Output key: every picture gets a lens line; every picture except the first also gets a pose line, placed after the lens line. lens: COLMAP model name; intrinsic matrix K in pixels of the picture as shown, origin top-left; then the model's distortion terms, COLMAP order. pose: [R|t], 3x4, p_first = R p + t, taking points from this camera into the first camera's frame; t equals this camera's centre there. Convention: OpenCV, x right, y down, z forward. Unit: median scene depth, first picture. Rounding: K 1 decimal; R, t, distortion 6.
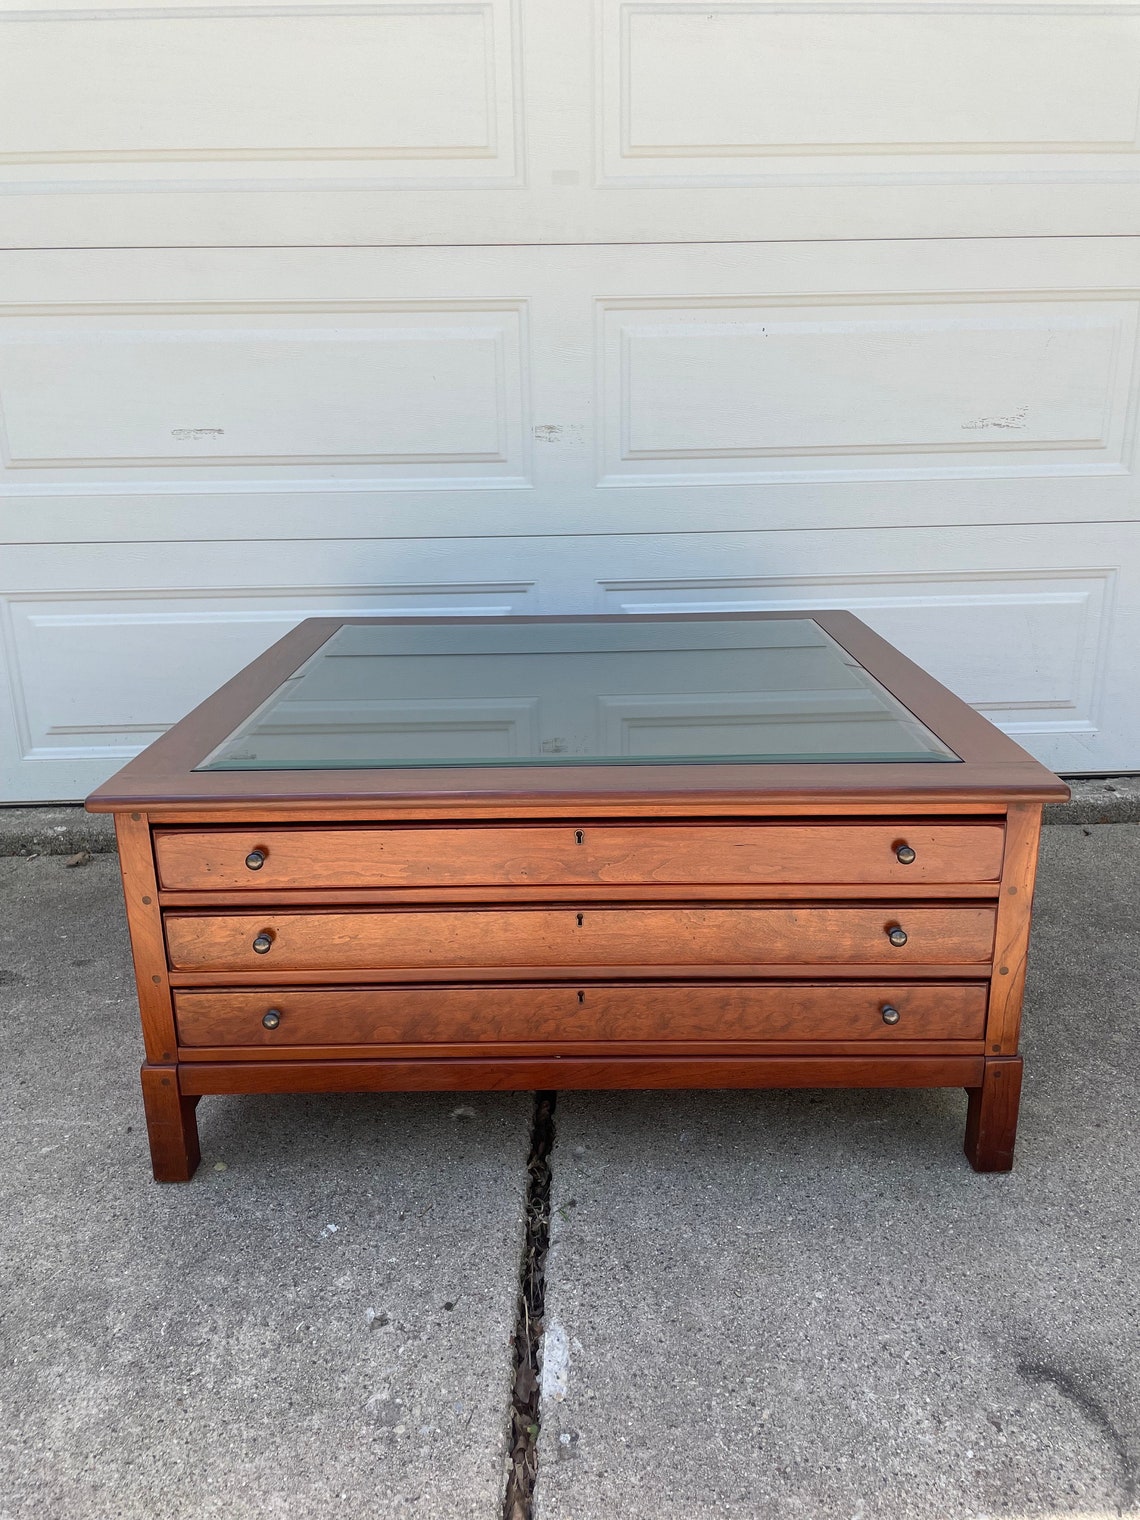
lens RADIAL K [[1154.1, 0, 574.1], [0, 1154.1, 747.3], [0, 0, 1]] dist [0.066048, -0.089452]
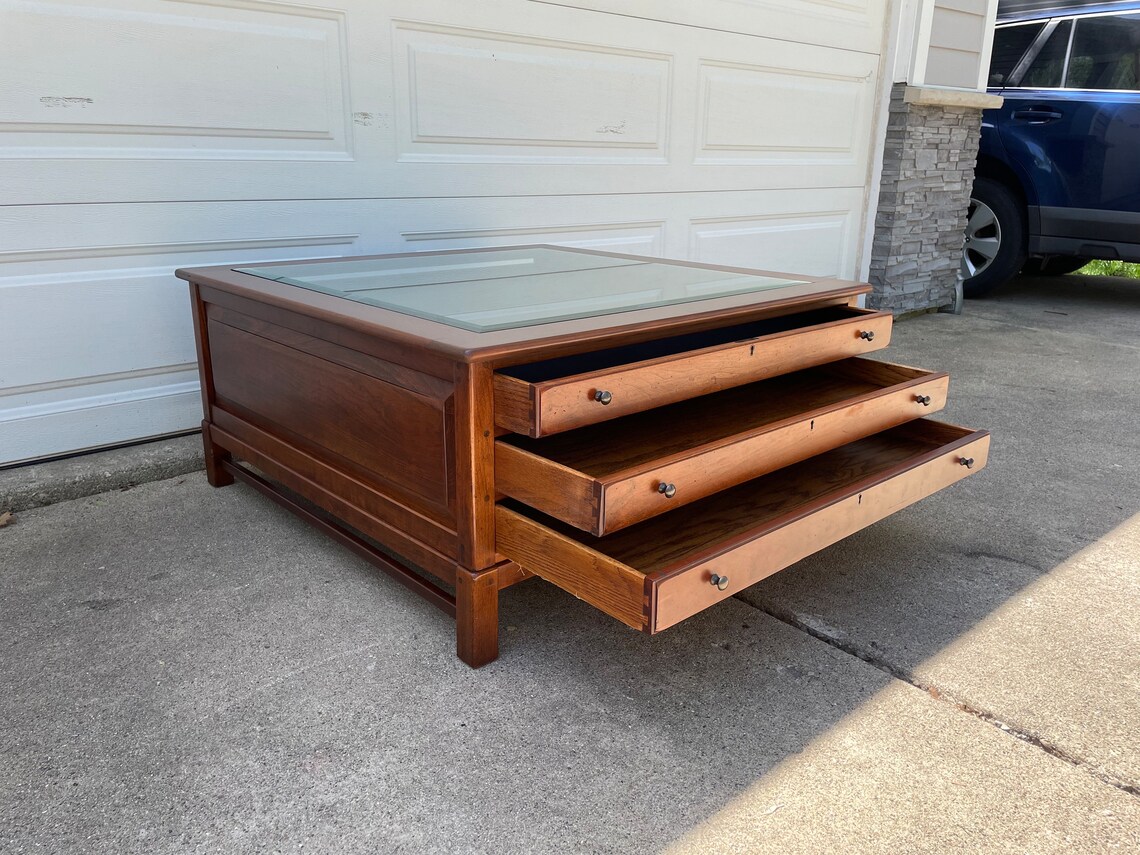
lens RADIAL K [[865.6, 0, 575.2], [0, 865.6, 422.5], [0, 0, 1]] dist [0.066048, -0.089452]
pose [[0.772855, -0.159653, 0.614172, -0.812538], [0.160516, 0.985544, 0.054202, 0.084827], [-0.613947, 0.056694, 0.787309, 0.158451]]
